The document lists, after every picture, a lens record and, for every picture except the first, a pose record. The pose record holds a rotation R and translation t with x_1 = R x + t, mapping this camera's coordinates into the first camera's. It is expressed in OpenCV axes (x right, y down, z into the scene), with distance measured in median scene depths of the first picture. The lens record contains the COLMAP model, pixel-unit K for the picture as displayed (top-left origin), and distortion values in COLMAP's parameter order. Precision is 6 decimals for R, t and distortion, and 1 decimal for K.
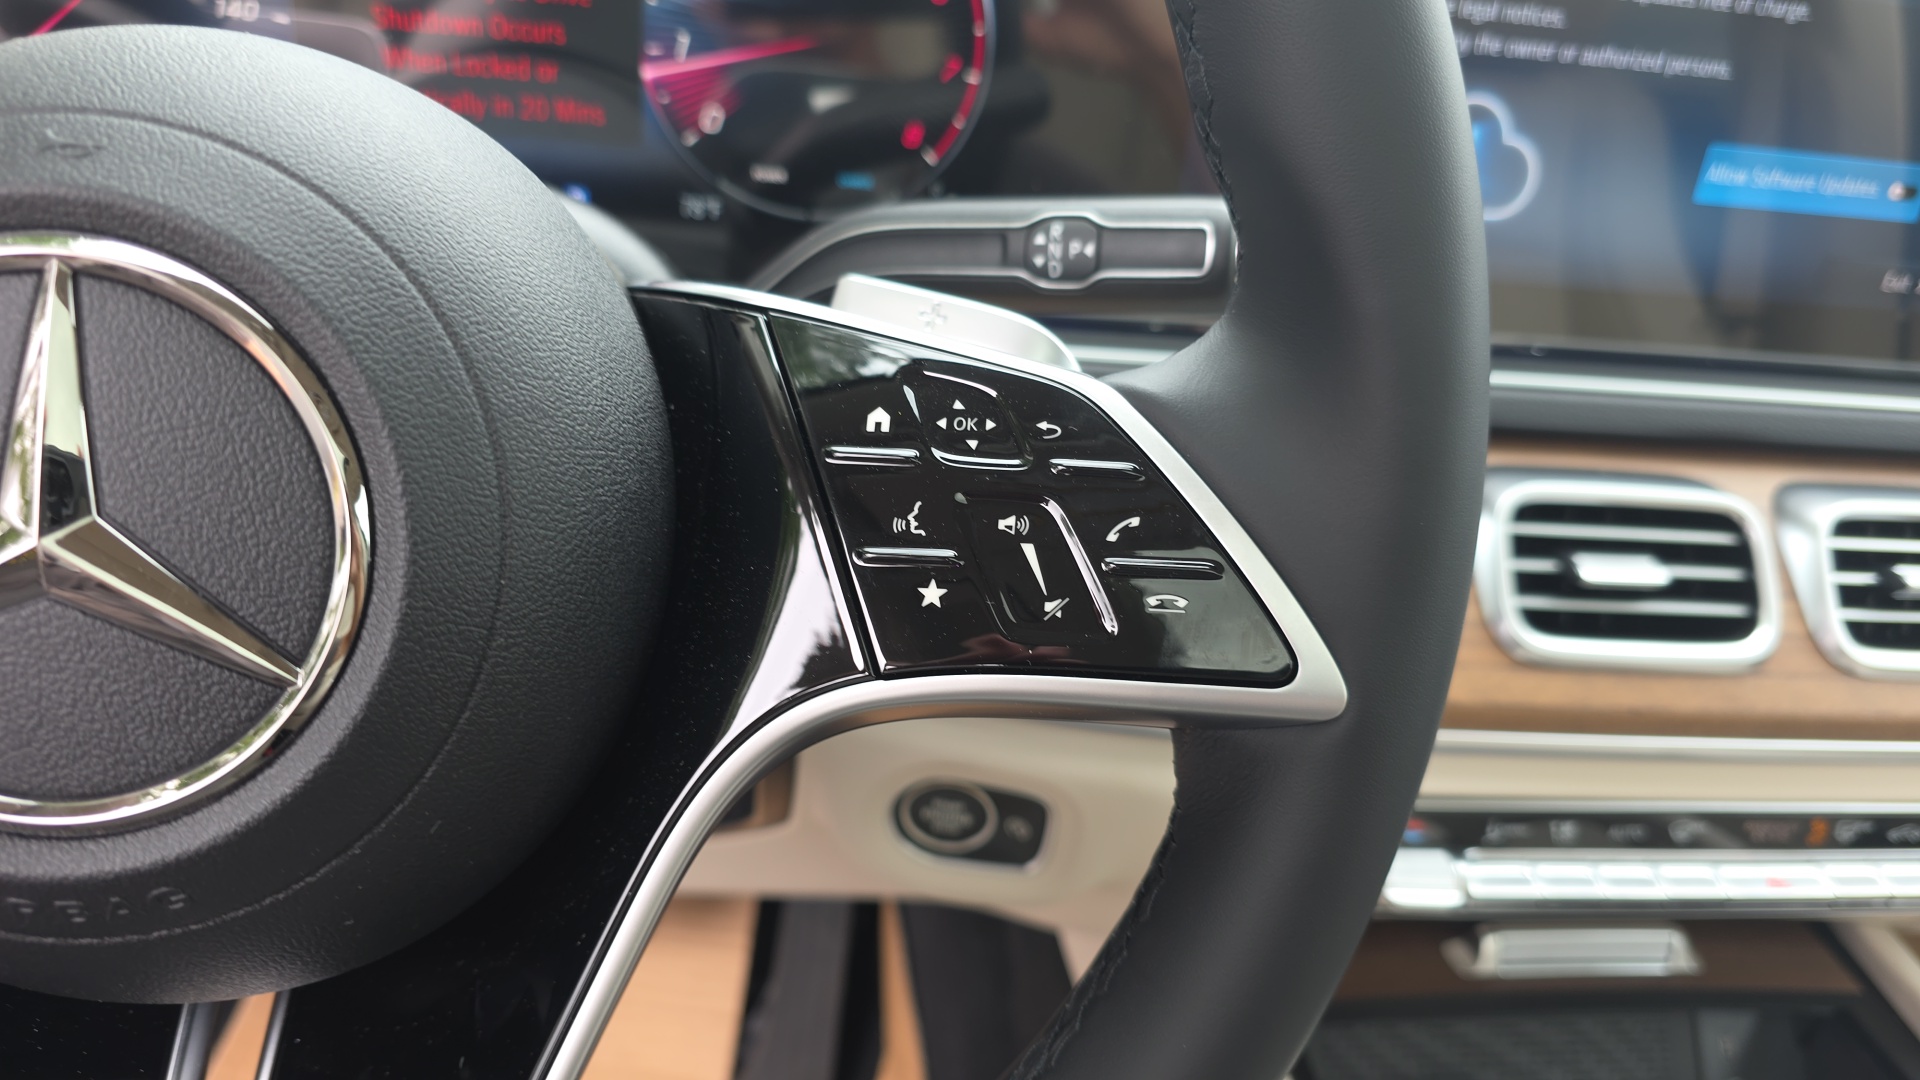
lens RADIAL K [[1354.3, 0, 961.9], [0, 1354.3, 553.5], [0, 0, 1]] dist [0.011521, -0.047181]
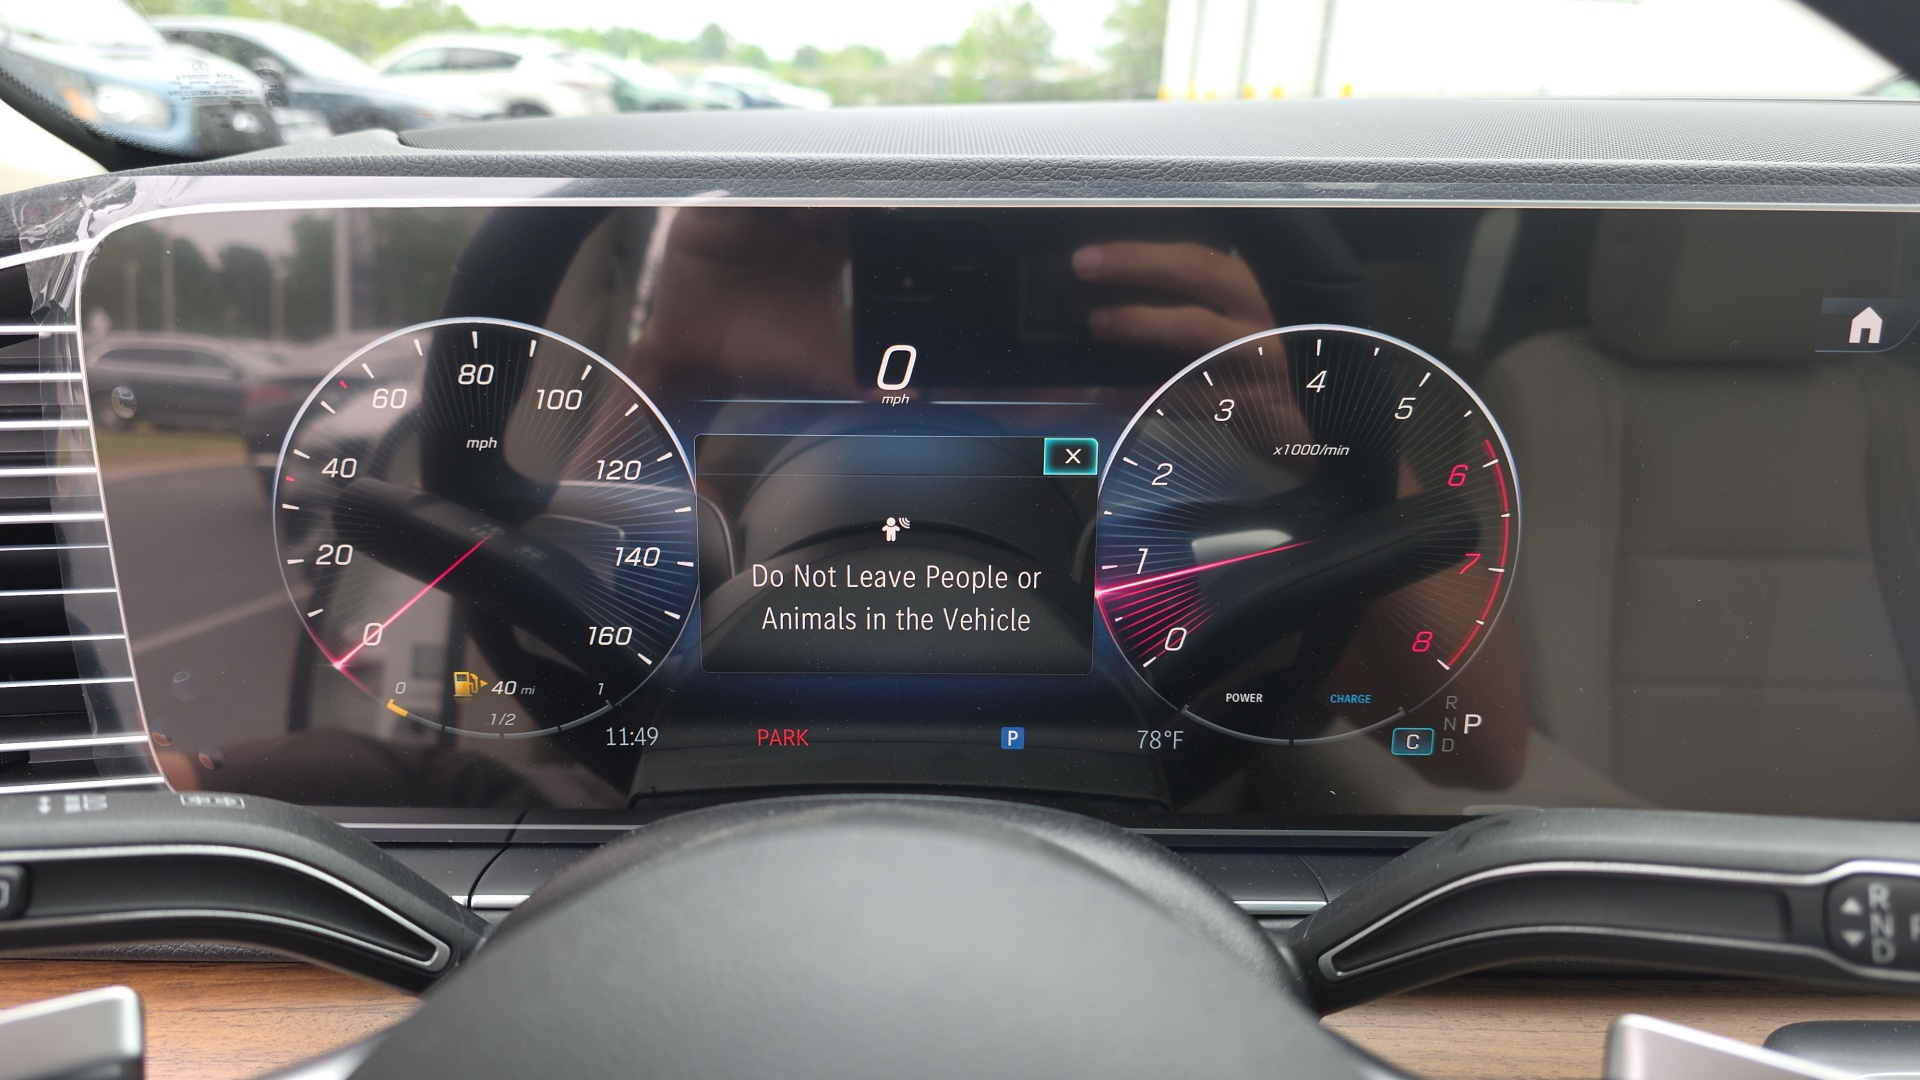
lens RADIAL K [[1317.7, 0, 947.9], [0, 1317.7, 540.4], [0, 0, 1]] dist [0.060005, -0.074418]
pose [[0.990729, -0.061772, -0.120998, -0.233055], [0.033887, 0.974862, -0.220217, -0.217302], [0.131560, 0.214075, 0.967917, 0.197602]]
